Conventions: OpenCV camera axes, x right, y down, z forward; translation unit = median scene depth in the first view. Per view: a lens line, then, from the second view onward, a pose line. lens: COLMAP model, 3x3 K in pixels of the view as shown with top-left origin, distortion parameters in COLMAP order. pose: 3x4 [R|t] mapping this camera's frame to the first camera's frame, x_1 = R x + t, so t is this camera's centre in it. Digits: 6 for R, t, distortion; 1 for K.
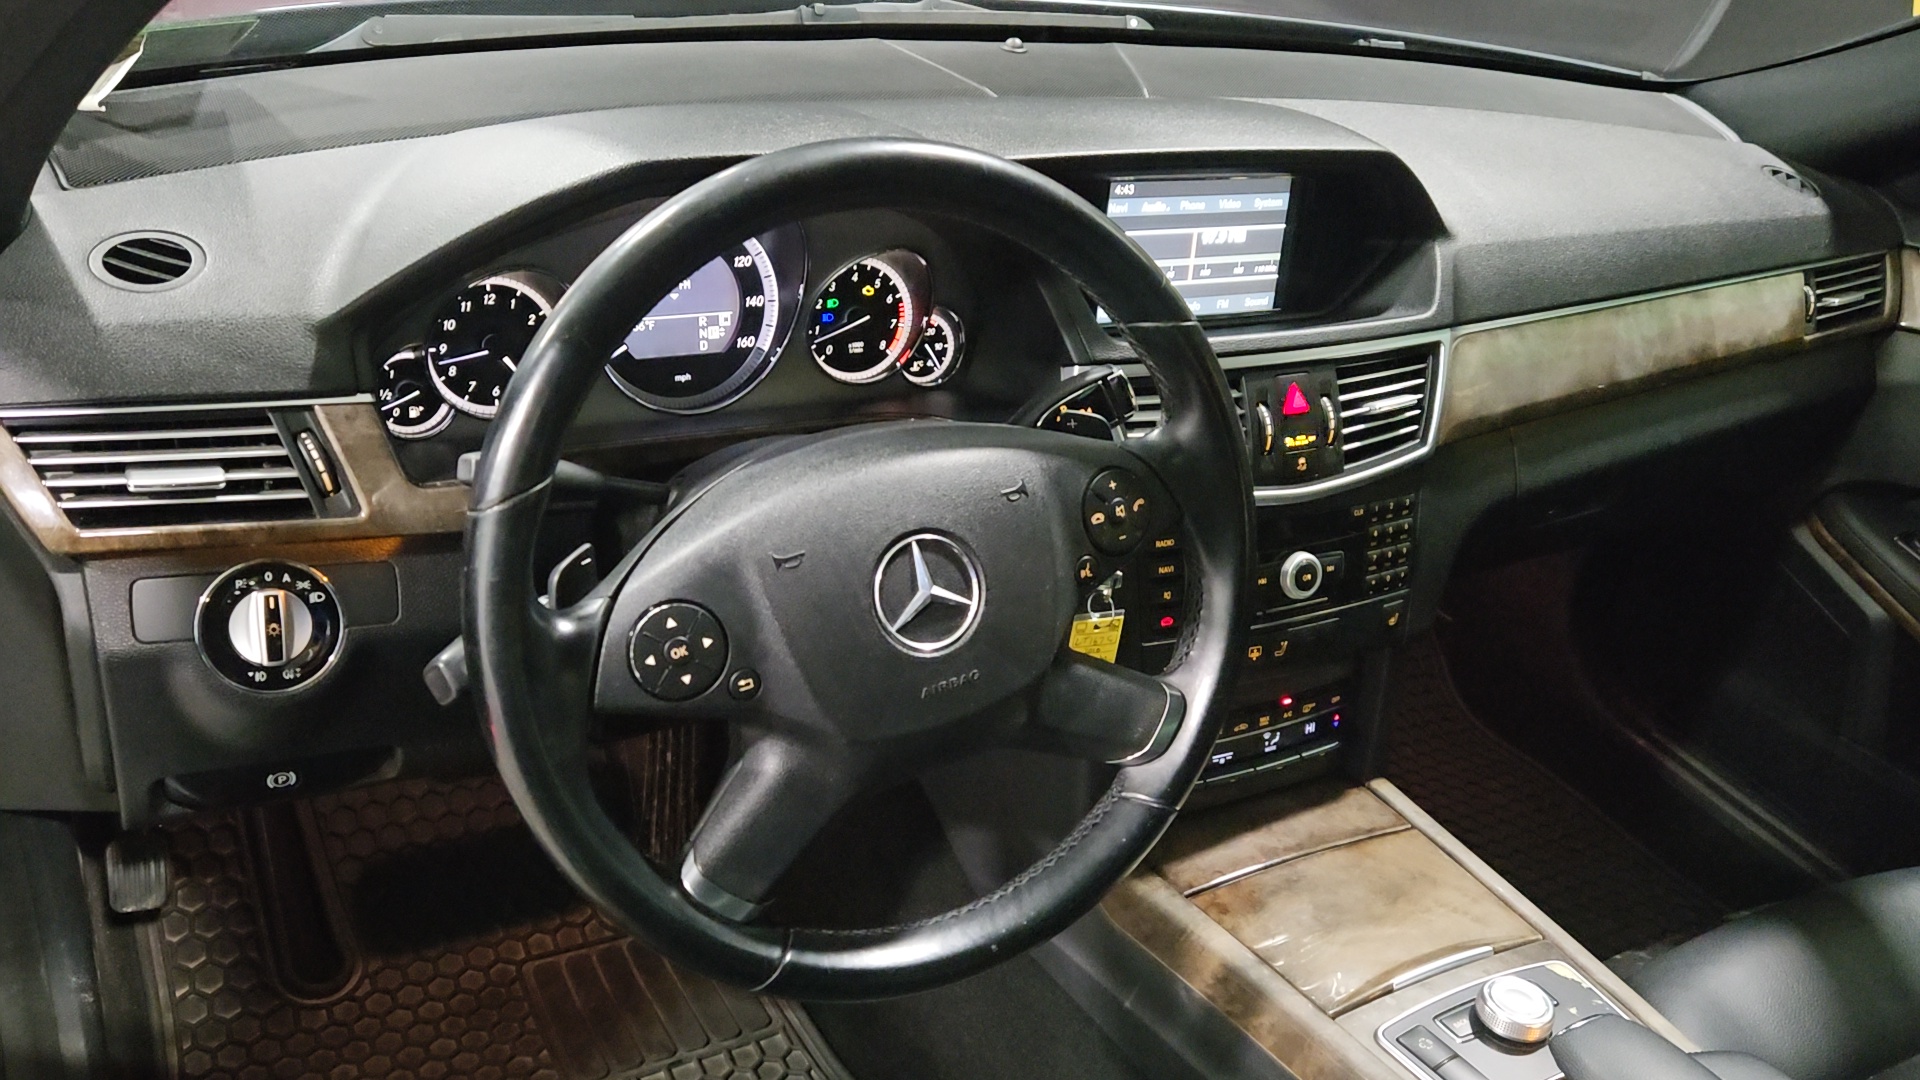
lens RADIAL K [[1588.2, 0, 941.8], [0, 1588.2, 540.8], [0, 0, 1]] dist [0.019322, -0.010943]
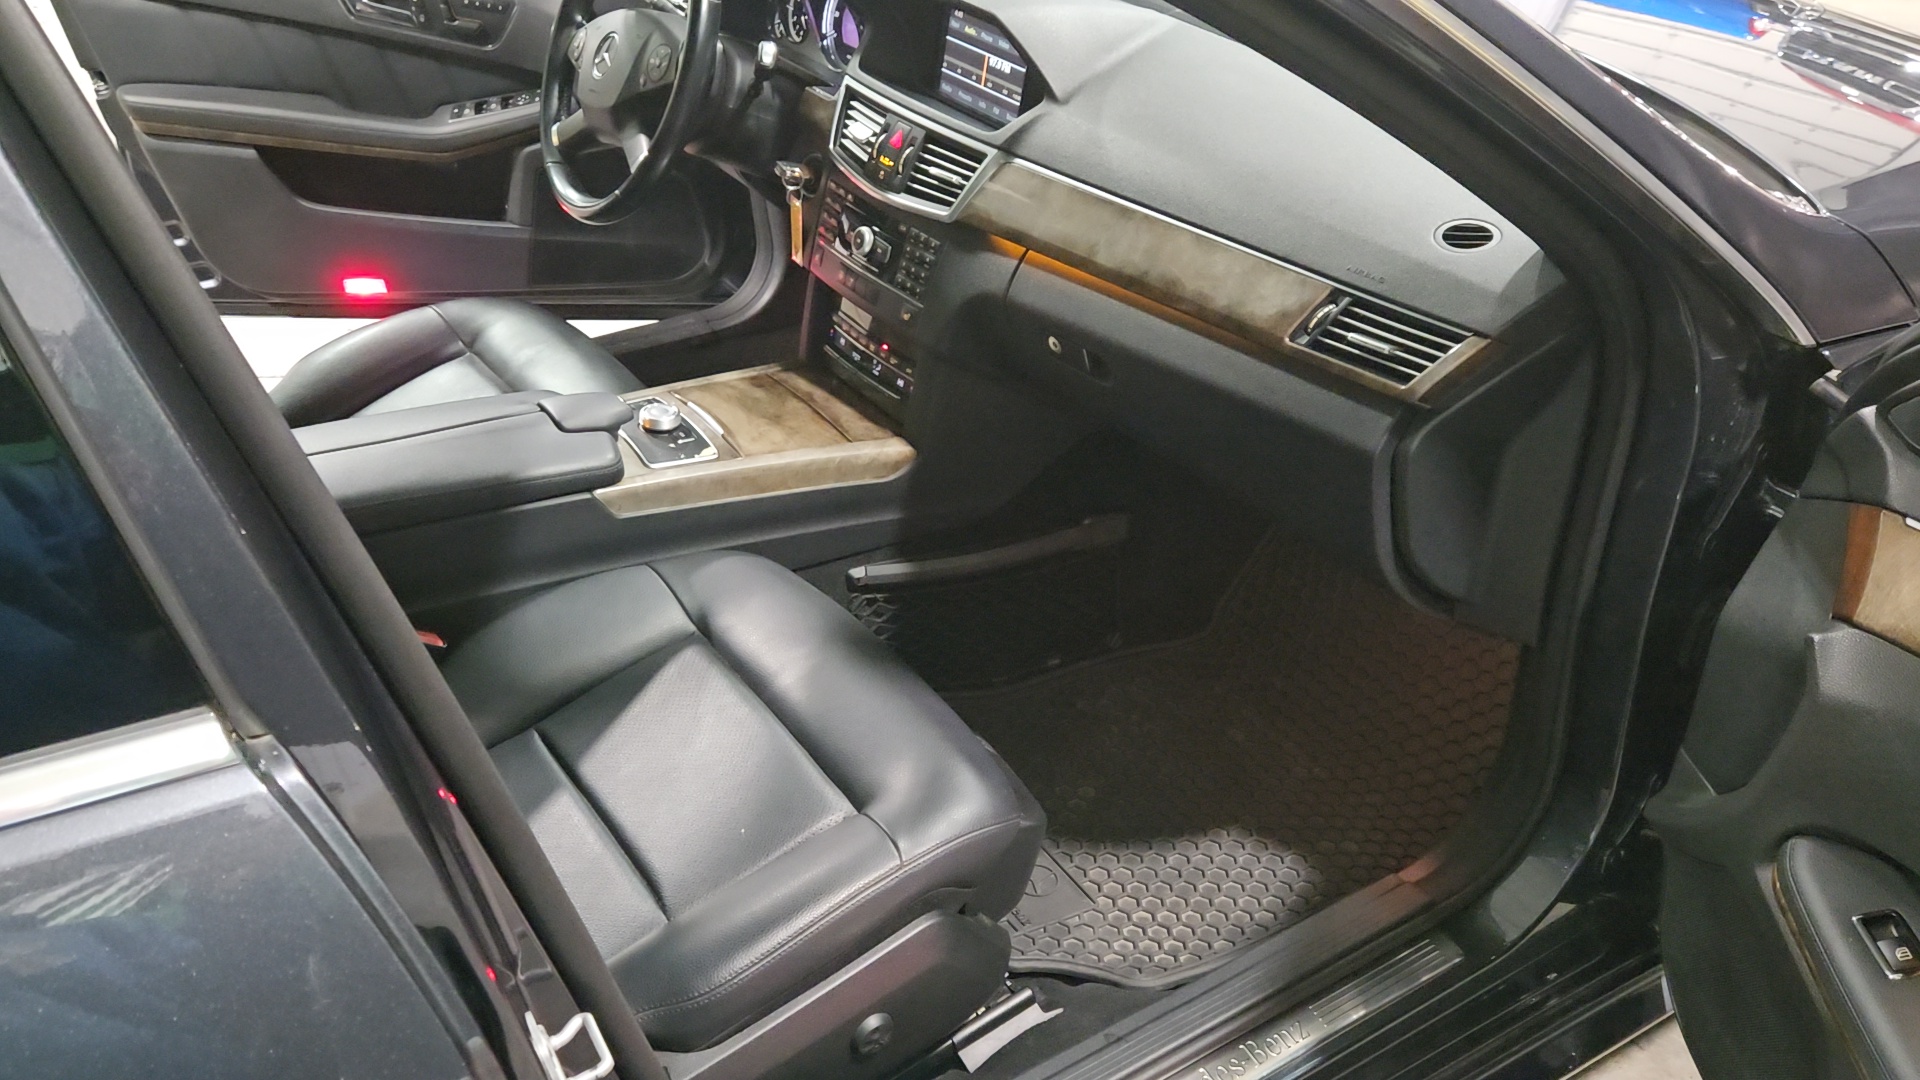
lens RADIAL K [[1618.3, 0, 960.0], [0, 1618.3, 540.0], [0, 0, 1]] dist [0.010448, -0.001592]
pose [[0.080916, 0.408171, -0.909312, 1.928474], [-0.492724, 0.809415, 0.319484, -0.321688], [0.866415, 0.422188, 0.266610, 0.783311]]
